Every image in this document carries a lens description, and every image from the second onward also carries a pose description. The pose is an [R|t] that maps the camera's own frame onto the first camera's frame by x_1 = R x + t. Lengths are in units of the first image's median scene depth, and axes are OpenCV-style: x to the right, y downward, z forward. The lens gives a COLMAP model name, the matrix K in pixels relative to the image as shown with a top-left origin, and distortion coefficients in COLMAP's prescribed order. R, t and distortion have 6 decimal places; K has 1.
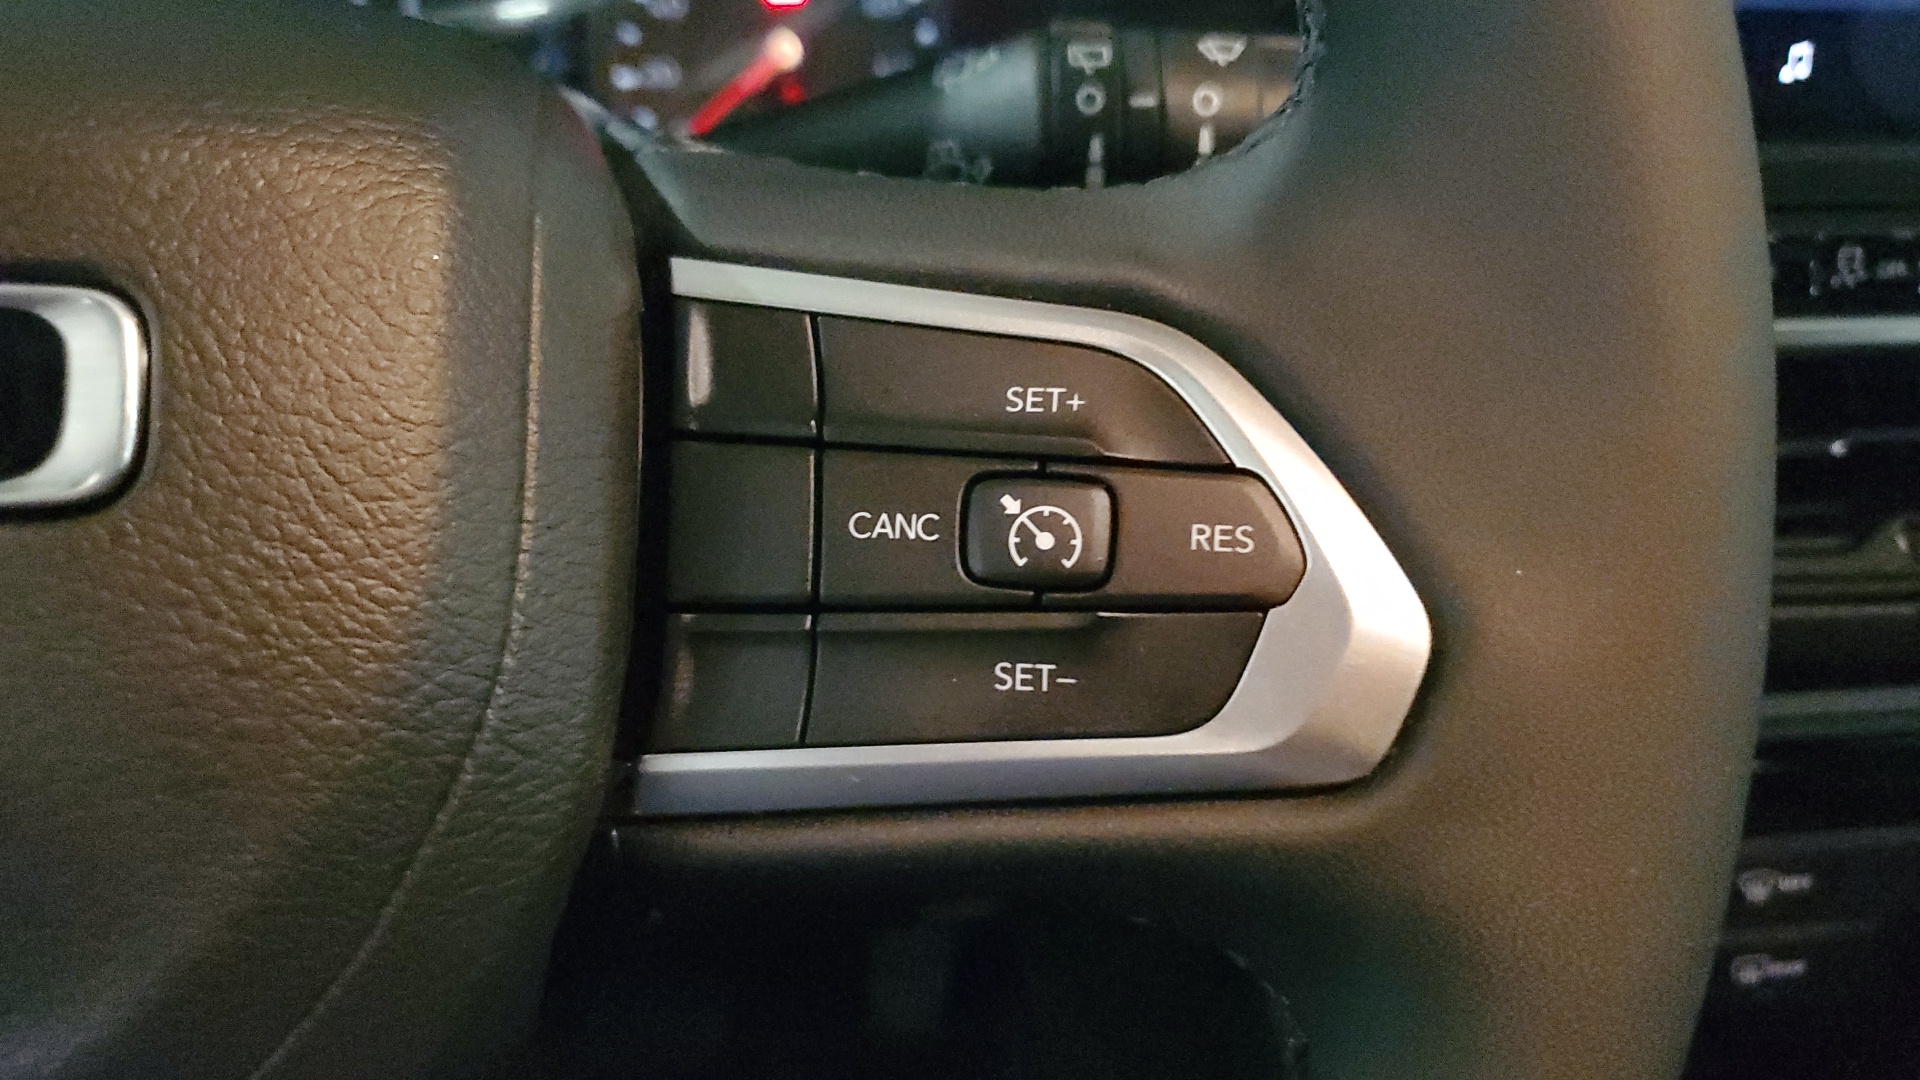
lens RADIAL K [[1563.3, 0, 991.6], [0, 1563.3, 552.5], [0, 0, 1]] dist [0.068826, 0.001281]
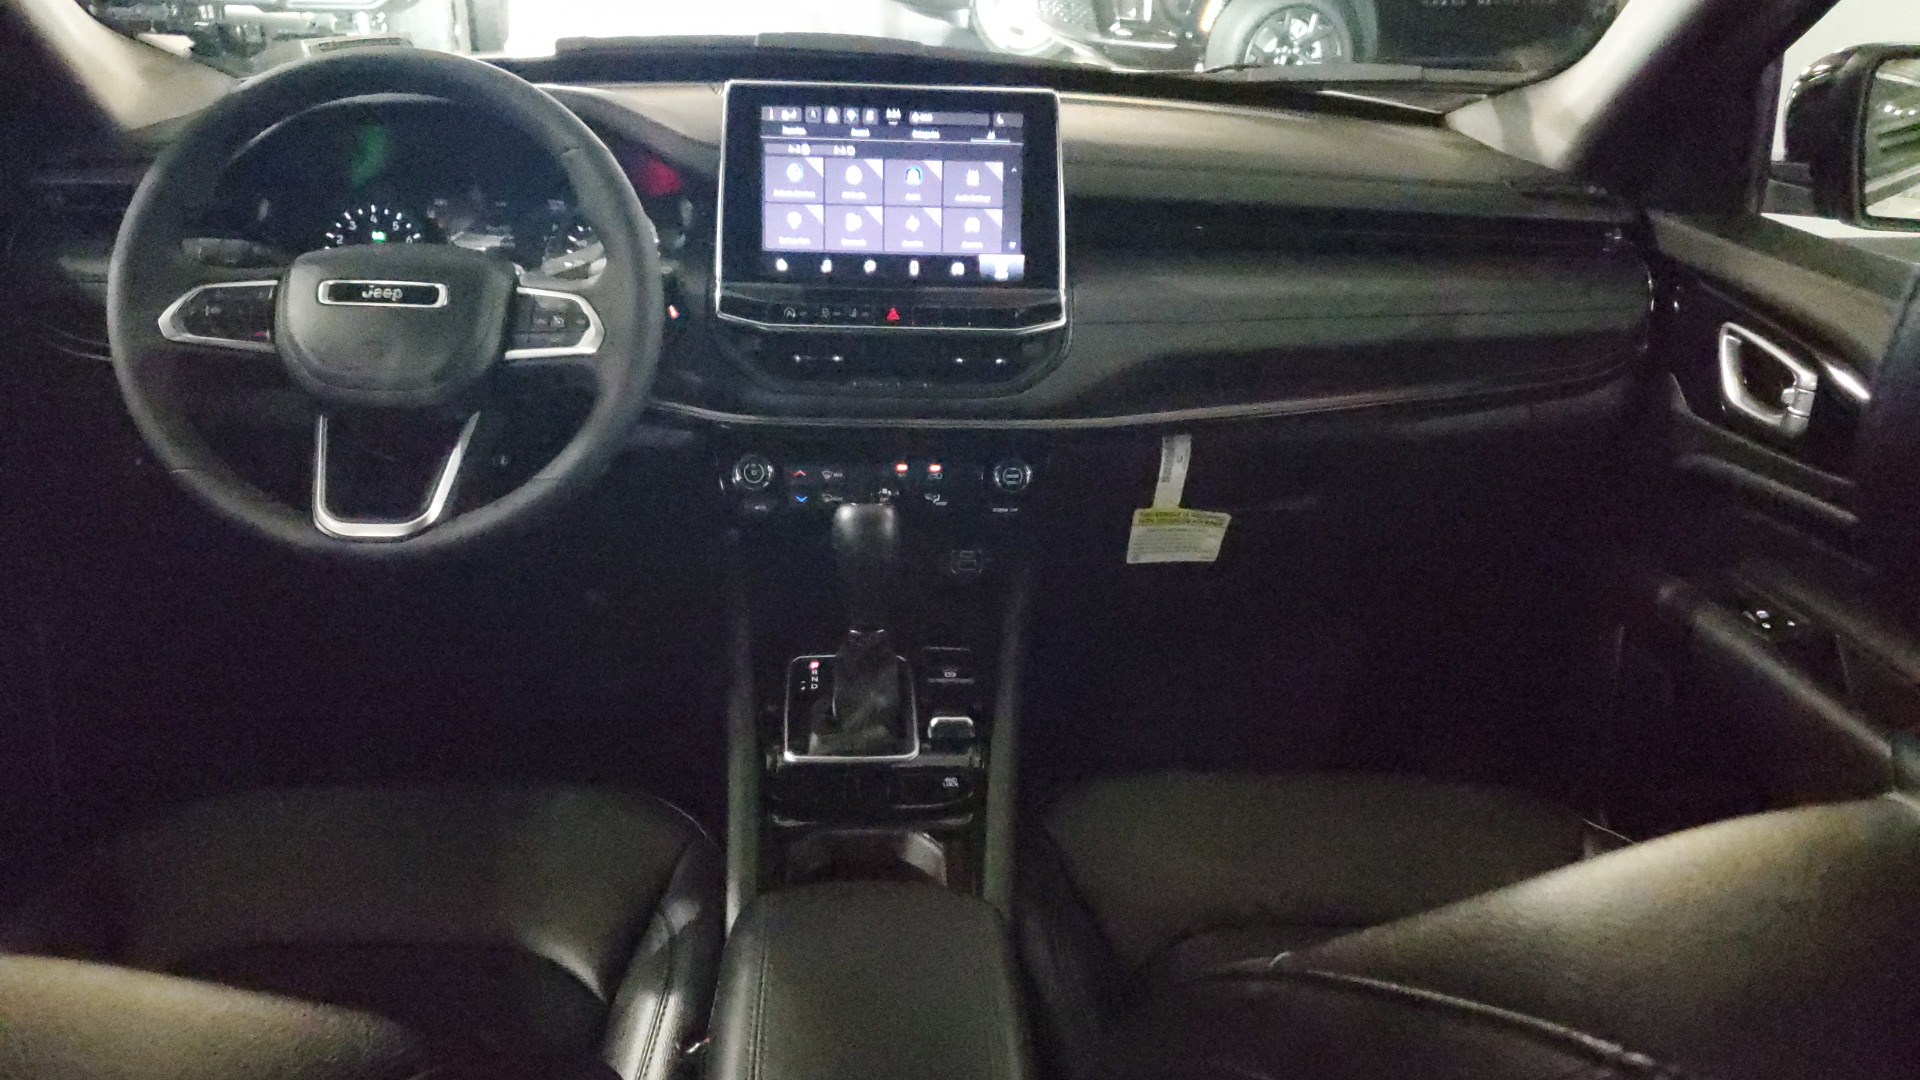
lens RADIAL K [[1514.4, 0, 961.0], [0, 1514.4, 584.6], [0, 0, 1]] dist [0.063757, -0.087180]
pose [[0.993694, 0.030131, -0.108000, 2.719586], [-0.040700, 0.994448, -0.097039, 1.834810], [0.104476, 0.100823, 0.989404, -5.756381]]
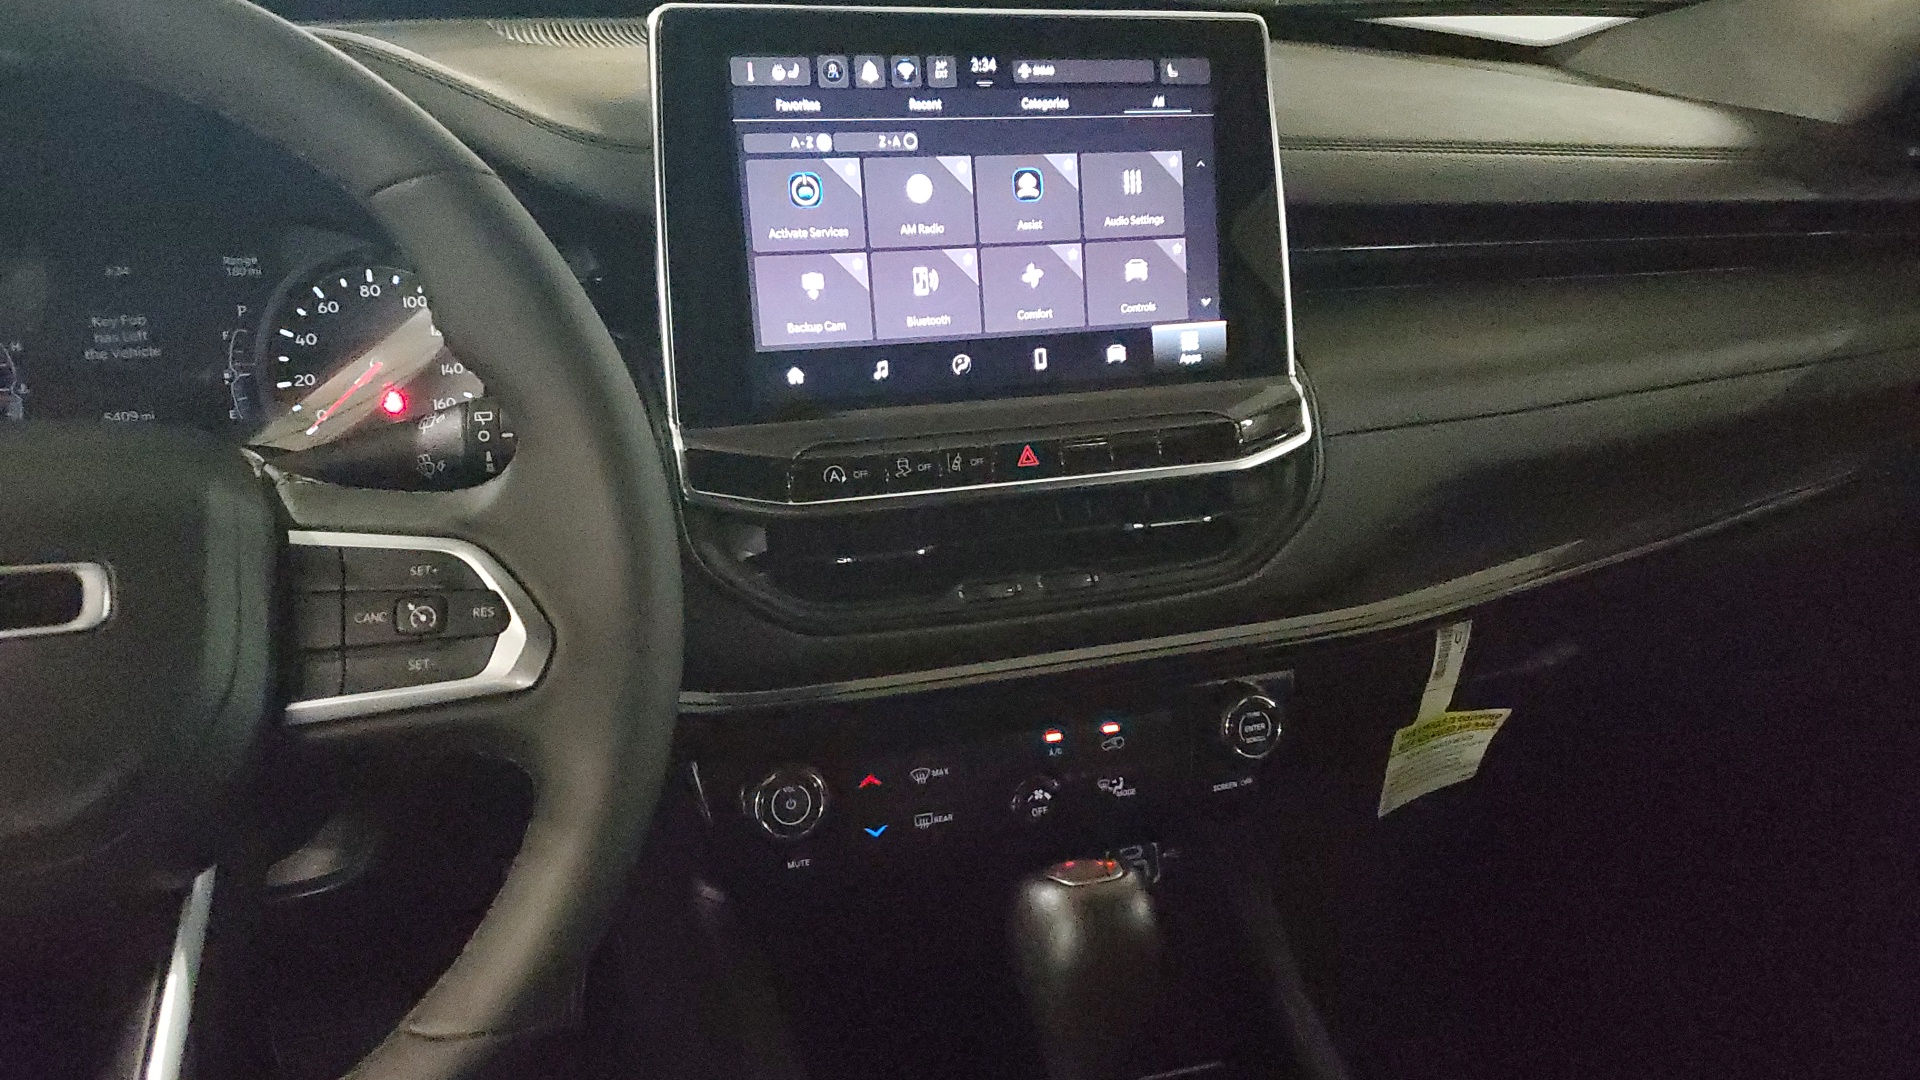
lens RADIAL K [[1514.4, 0, 966.1], [0, 1514.4, 571.4], [0, 0, 1]] dist [0.063757, -0.087180]
pose [[0.982694, -0.083594, 0.165299, 0.557936], [0.094330, 0.993839, -0.058186, 0.164519], [-0.159417, 0.072771, 0.984526, -1.967587]]
